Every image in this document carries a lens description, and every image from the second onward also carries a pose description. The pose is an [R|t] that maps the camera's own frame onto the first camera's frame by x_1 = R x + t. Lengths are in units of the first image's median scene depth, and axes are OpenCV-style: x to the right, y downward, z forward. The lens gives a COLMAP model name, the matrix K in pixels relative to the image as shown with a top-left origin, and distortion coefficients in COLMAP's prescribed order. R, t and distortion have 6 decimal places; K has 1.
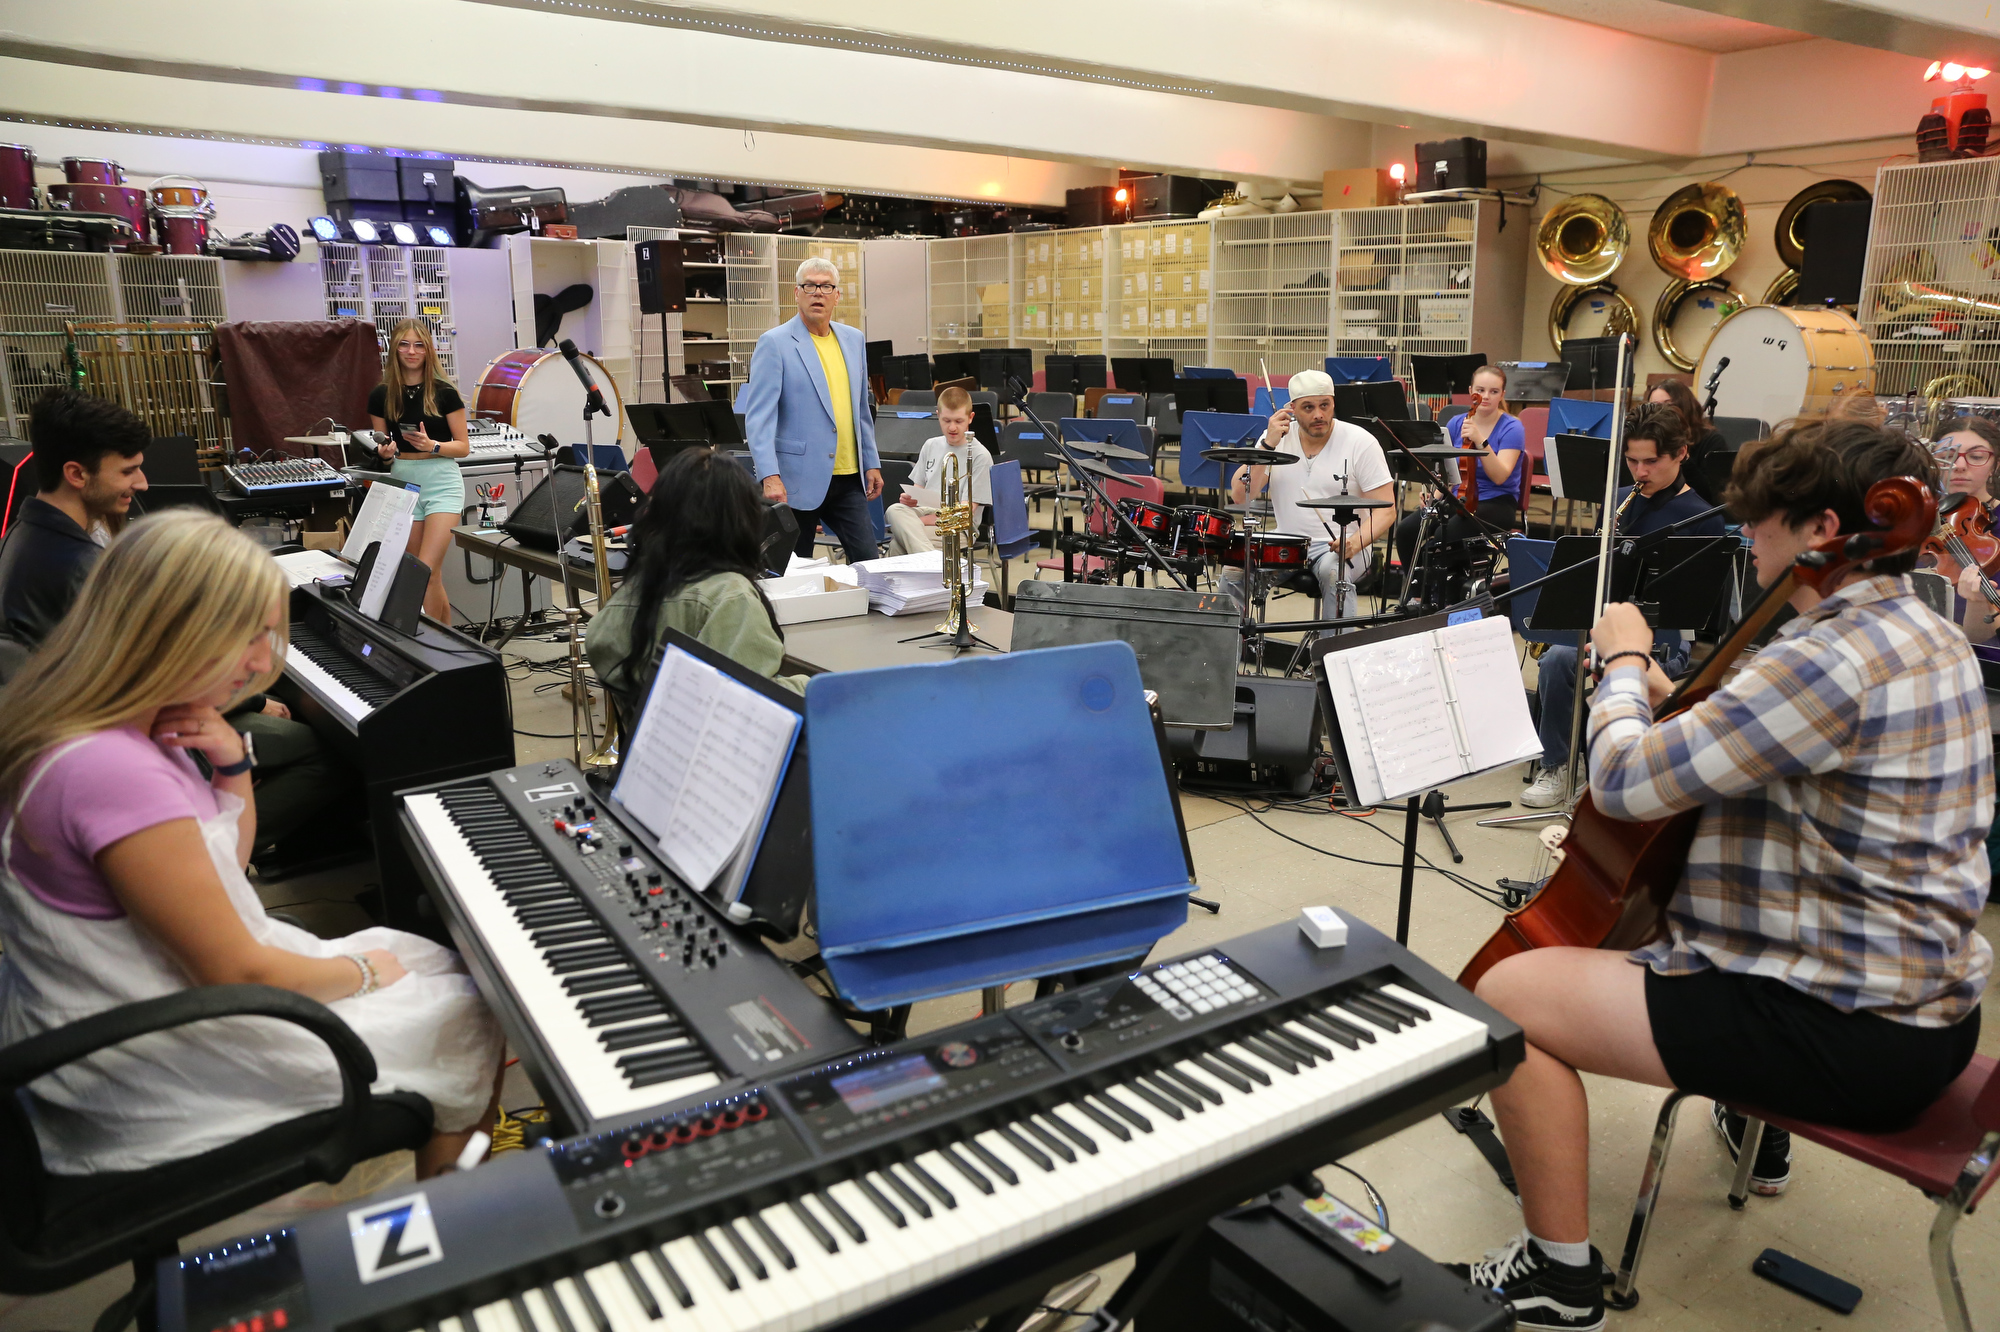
lens RADIAL K [[1368.6, 0, 1000.0], [0, 1368.6, 666.0], [0, 0, 1]] dist [-0.100393, 0.081442]
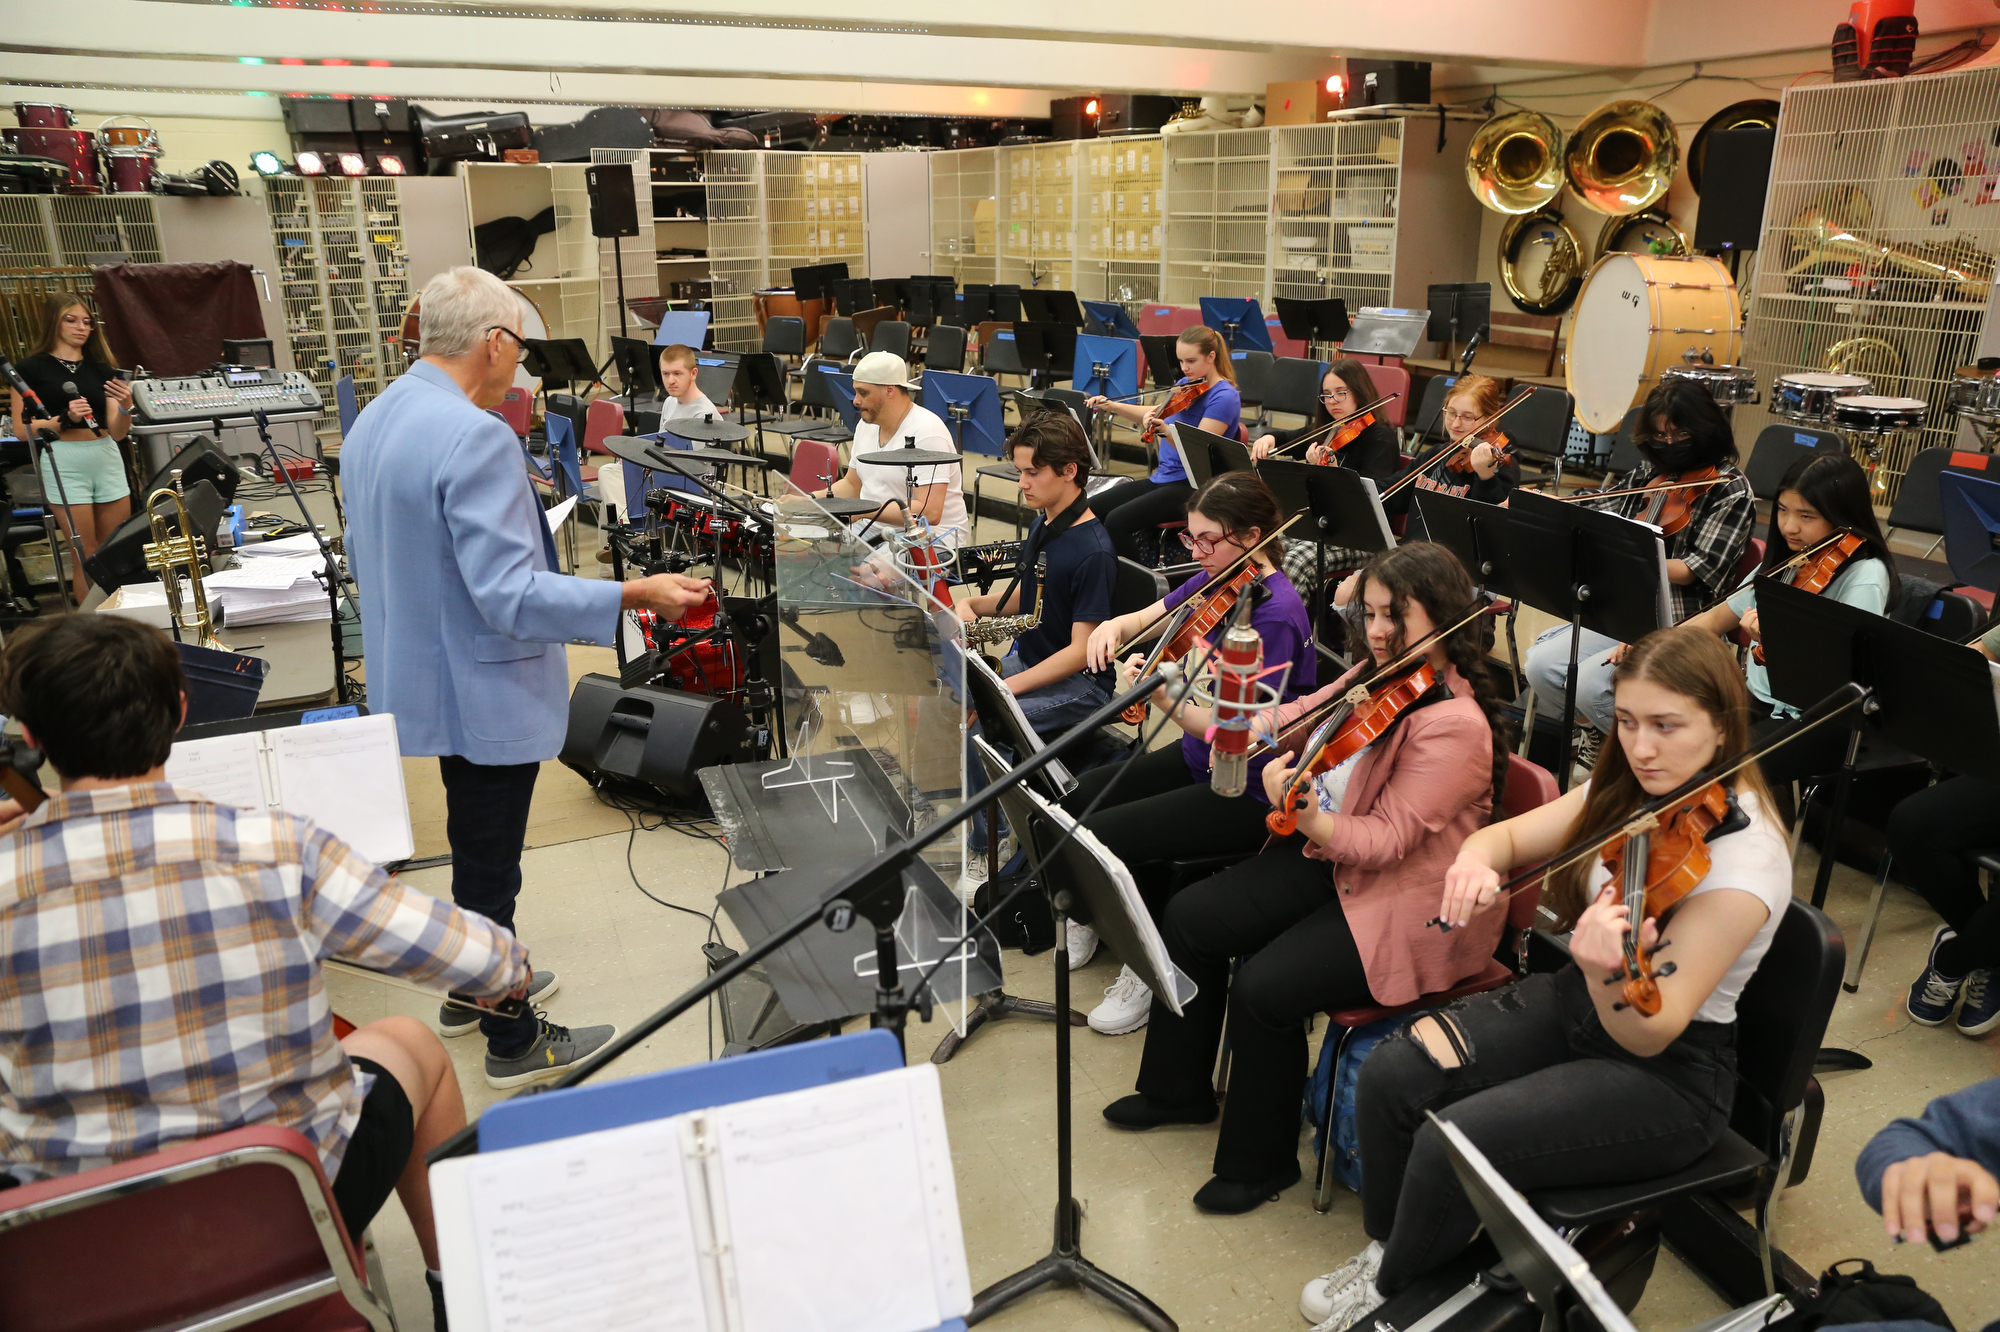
lens RADIAL K [[1368.6, 0, 1000.0], [0, 1368.6, 666.0], [0, 0, 1]] dist [-0.100393, 0.081442]
pose [[0.981875, 0.059968, -0.179790, 0.252054], [-0.044531, 0.995062, 0.088703, -0.045455], [0.184222, -0.079089, 0.979698, 0.037497]]
